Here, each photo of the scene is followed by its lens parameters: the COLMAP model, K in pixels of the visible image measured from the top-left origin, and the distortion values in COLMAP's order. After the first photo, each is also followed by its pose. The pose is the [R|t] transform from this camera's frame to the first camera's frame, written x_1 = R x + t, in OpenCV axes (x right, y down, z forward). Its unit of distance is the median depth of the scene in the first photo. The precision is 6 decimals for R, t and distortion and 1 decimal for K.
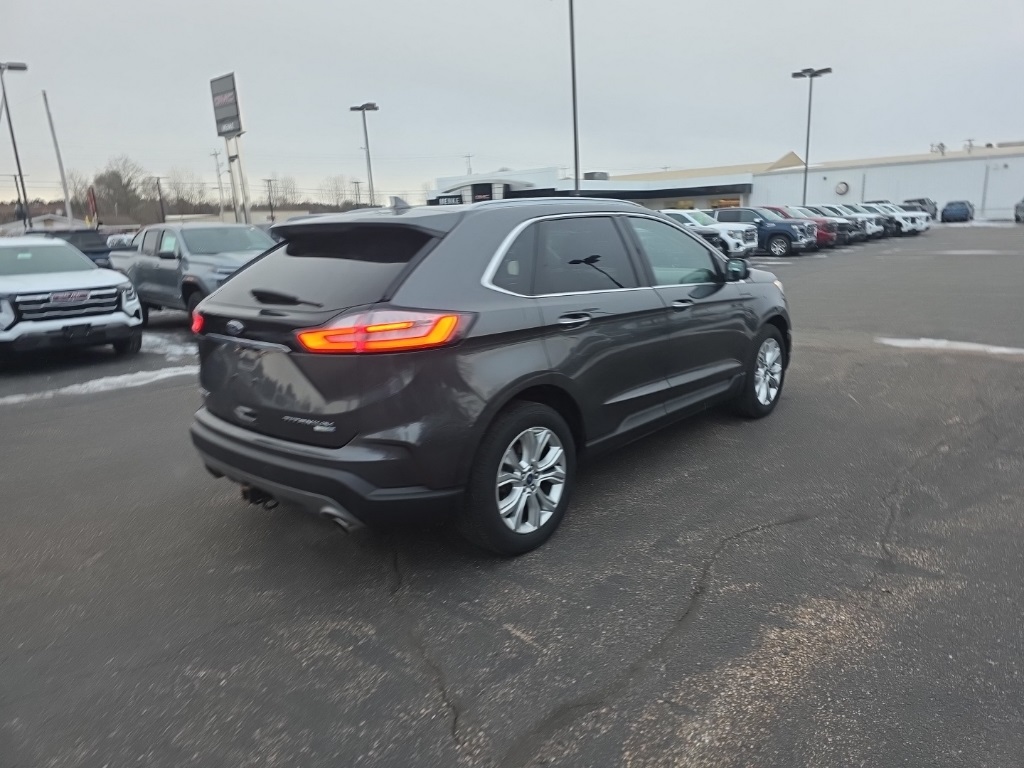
lens RADIAL K [[685.7, 0, 512.0], [0, 685.7, 384.0], [0, 0, 1]] dist [0.052786, -0.041388]
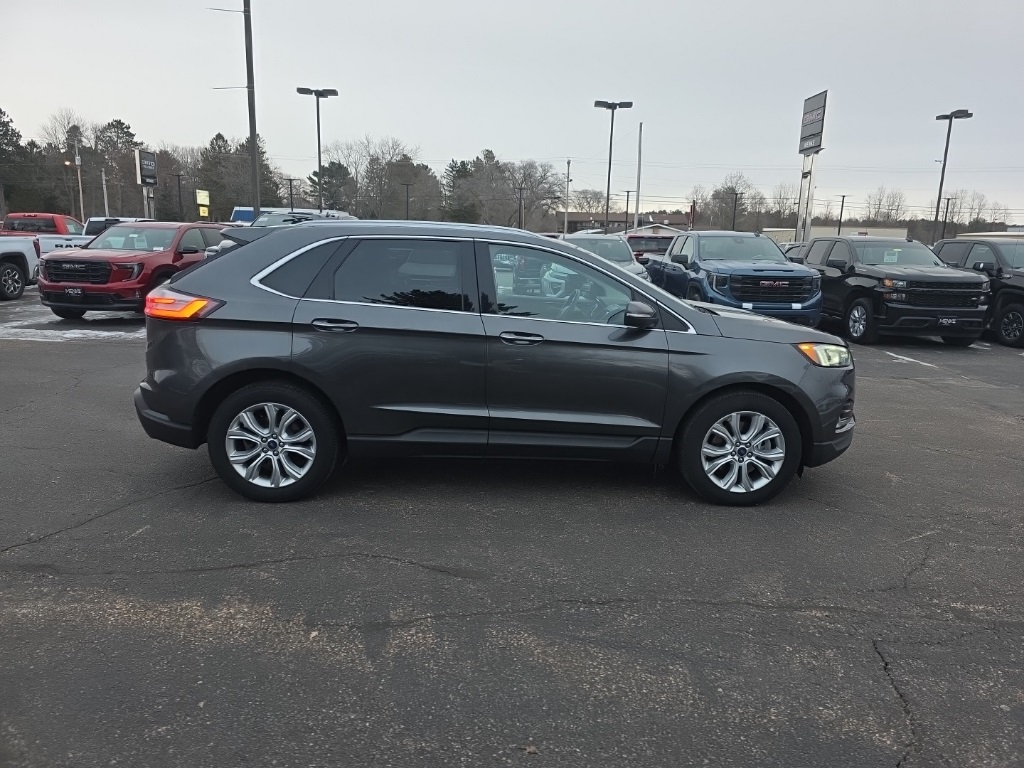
lens RADIAL K [[683.0, 0, 526.9], [0, 683.0, 376.4], [0, 0, 1]] dist [0.065414, -0.063679]
pose [[0.695807, 0.197347, -0.690584, 0.738523], [-0.217557, 0.974250, 0.059207, -0.095783], [0.684486, 0.109045, 0.720824, 0.259698]]
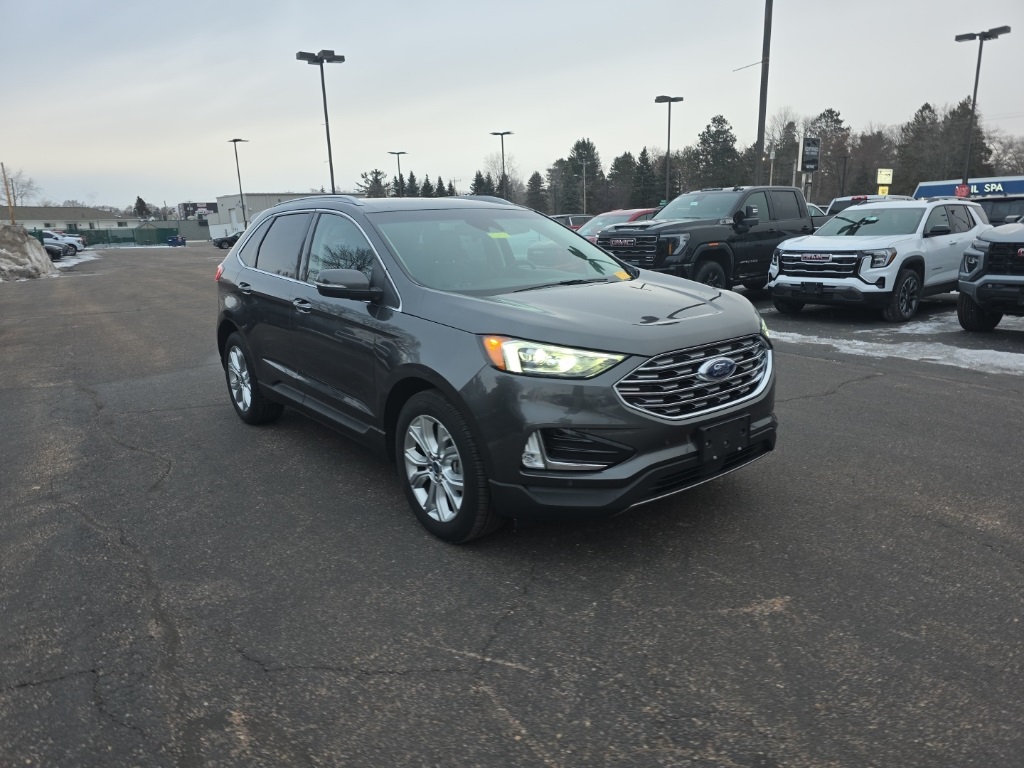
lens RADIAL K [[685.7, 0, 512.0], [0, 685.7, 384.0], [0, 0, 1]] dist [0.052786, -0.041388]
pose [[-0.169006, 0.264813, -0.949374, 0.934160], [-0.184946, 0.937600, 0.294452, -0.284967], [0.968108, 0.225347, -0.109484, 1.141676]]
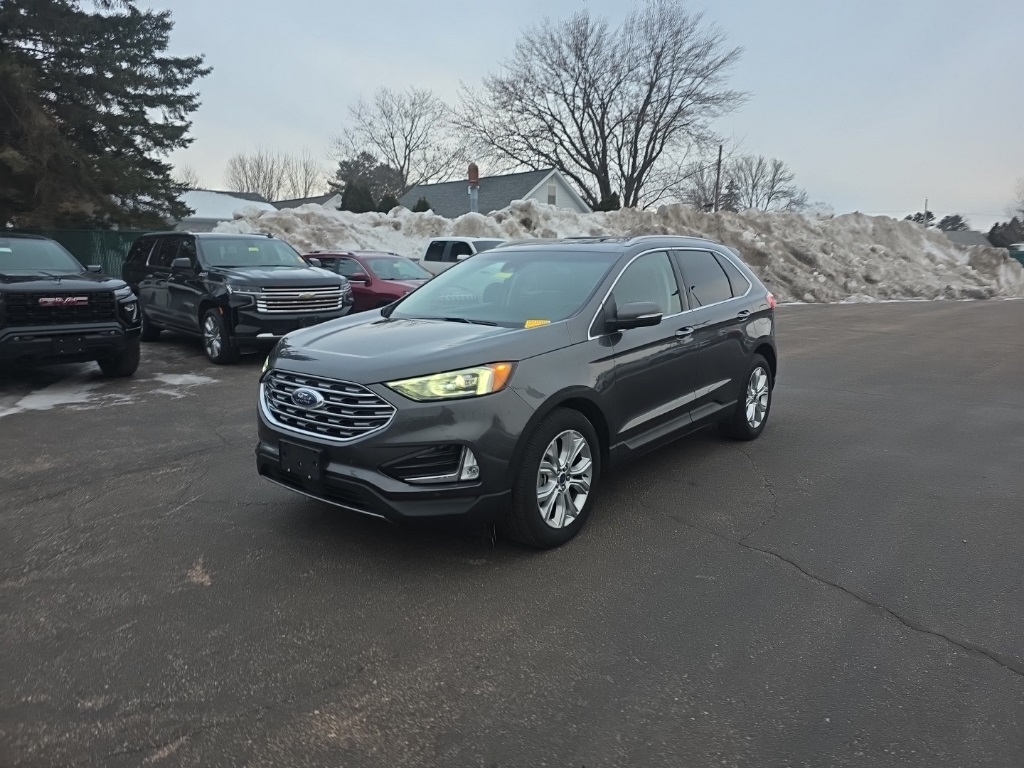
lens RADIAL K [[685.6, 0, 516.6], [0, 685.6, 354.5], [0, 0, 1]] dist [0.035007, -0.002917]
pose [[-0.997946, 0.045868, -0.044729, 0.184498], [0.027053, 0.934557, 0.354784, -0.424734], [0.058075, 0.352845, -0.933878, 1.850003]]
